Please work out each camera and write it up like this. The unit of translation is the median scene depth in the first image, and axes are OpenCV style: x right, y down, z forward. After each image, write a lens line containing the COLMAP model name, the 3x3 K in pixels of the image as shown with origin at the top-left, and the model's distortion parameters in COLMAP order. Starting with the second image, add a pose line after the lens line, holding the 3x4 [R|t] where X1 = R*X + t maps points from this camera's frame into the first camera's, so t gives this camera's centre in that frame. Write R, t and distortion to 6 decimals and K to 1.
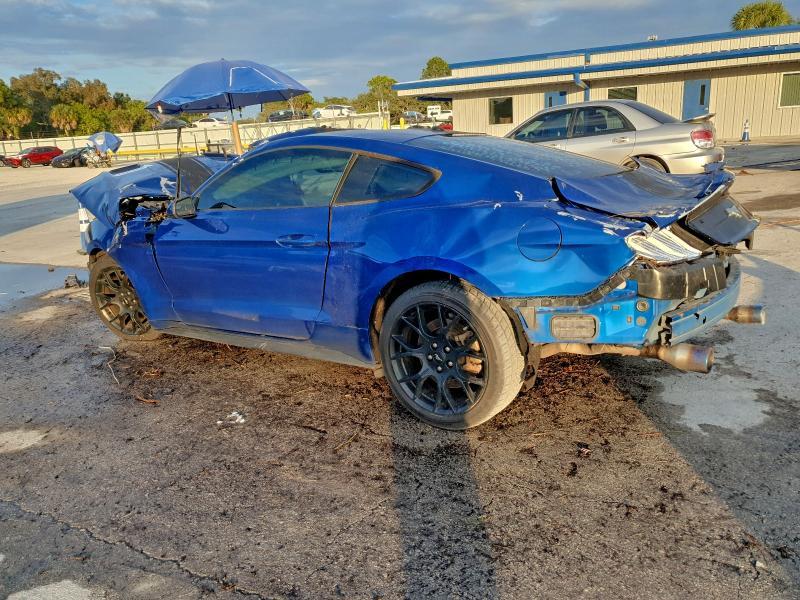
lens RADIAL K [[613.9, 0, 400.0], [0, 613.9, 300.0], [0, 0, 1]] dist [0.027316, 0.003463]
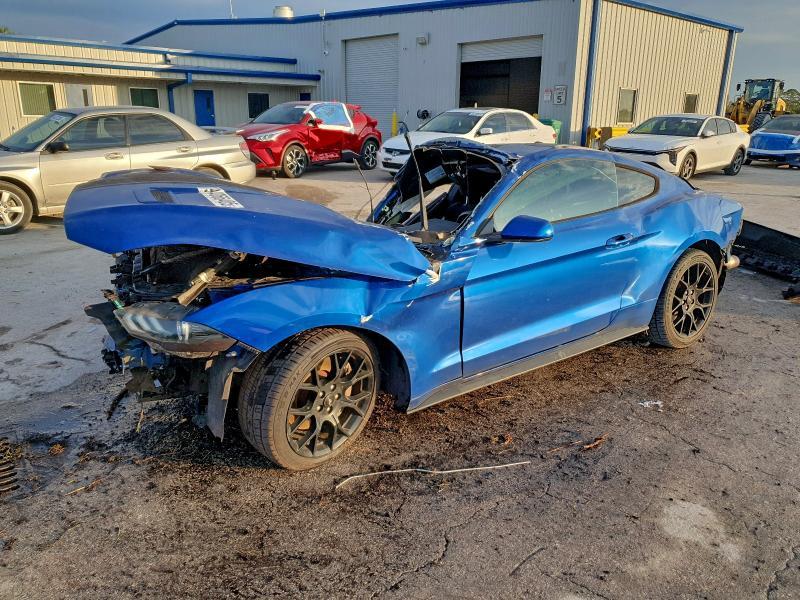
lens RADIAL K [[613.9, 0, 400.0], [0, 613.9, 300.0], [0, 0, 1]] dist [0.027316, 0.003463]
pose [[0.338759, -0.213121, 0.916418, -0.503924], [0.223586, 0.964341, 0.141616, -0.088881], [-0.913921, 0.156924, 0.374330, 0.351747]]
